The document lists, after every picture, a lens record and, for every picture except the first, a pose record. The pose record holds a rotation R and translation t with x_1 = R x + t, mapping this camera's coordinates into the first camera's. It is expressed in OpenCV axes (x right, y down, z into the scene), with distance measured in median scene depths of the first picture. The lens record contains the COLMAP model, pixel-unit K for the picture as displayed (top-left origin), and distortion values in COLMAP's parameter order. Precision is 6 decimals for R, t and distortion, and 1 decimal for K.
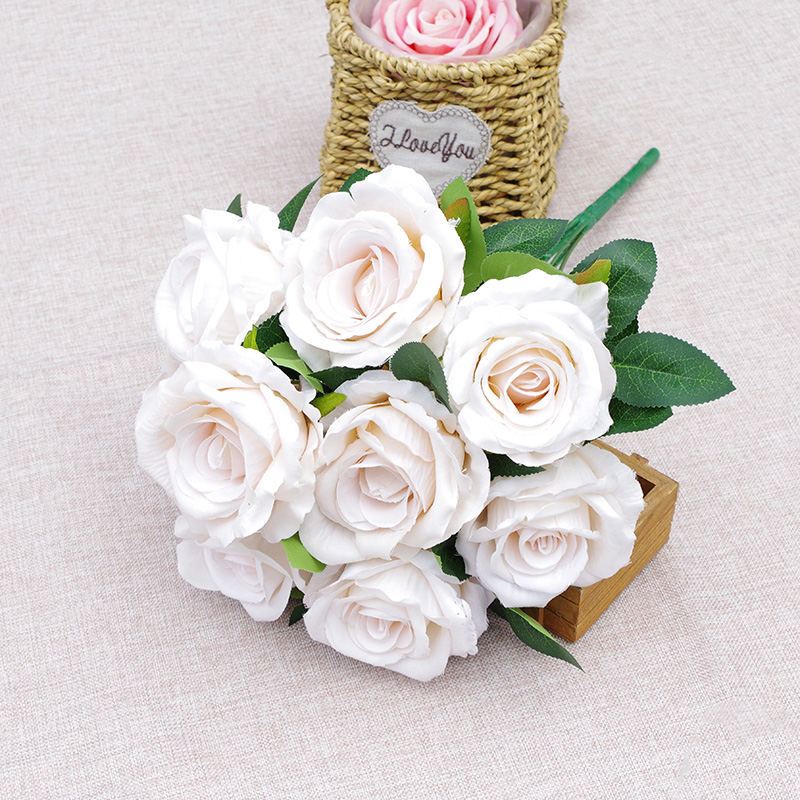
lens RADIAL K [[1819.7, 0, 411.6], [0, 1819.7, 398.9], [0, 0, 1]] dist [-0.026718, -0.029074]
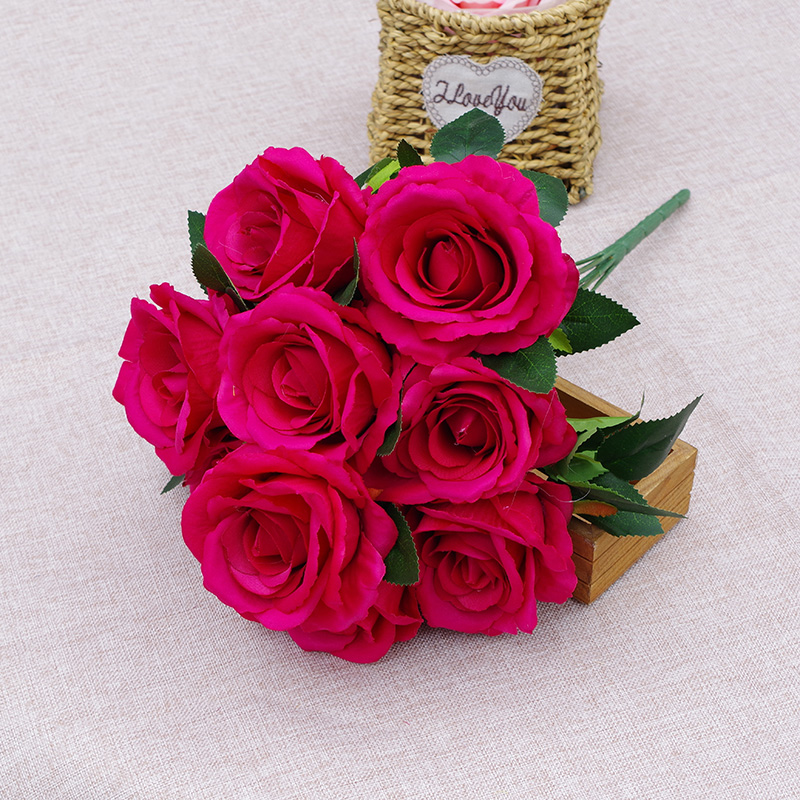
lens RADIAL K [[1951.6, 0, 367.9], [0, 1951.6, 402.1], [0, 0, 1]] dist [-0.001604, -0.064857]
pose [[0.997508, -0.057149, 0.041377, -0.101431], [0.059959, 0.995731, -0.070181, 0.094607], [-0.037190, 0.072487, 0.996676, -0.072927]]
